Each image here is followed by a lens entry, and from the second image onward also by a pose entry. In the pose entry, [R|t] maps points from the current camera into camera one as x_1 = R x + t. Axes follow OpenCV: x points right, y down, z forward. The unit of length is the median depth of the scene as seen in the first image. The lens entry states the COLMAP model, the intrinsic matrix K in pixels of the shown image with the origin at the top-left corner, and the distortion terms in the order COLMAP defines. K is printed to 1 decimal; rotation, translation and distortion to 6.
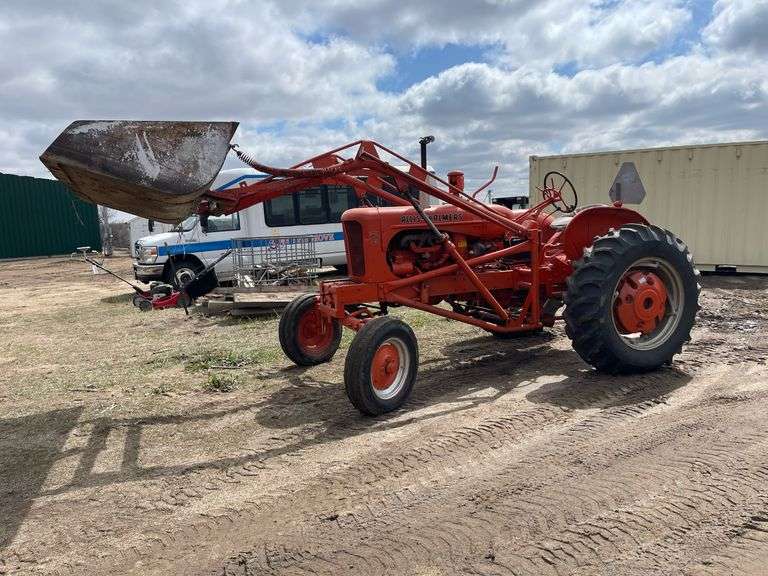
lens RADIAL K [[579.4, 0, 384.0], [0, 579.4, 288.0], [0, 0, 1]] dist [0.081835, -0.109080]
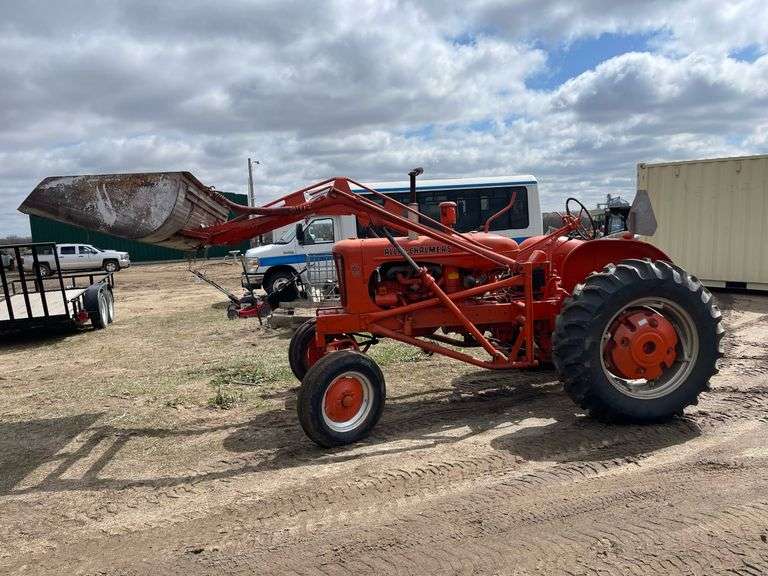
lens RADIAL K [[582.5, 0, 384.0], [0, 582.5, 288.0], [0, 0, 1]] dist [0.086204, -0.108530]
pose [[0.968053, 0.027265, -0.249260, 0.270788], [-0.028154, 0.999604, 0.000001, -0.052733], [0.249161, 0.007017, 0.968437, 0.016794]]
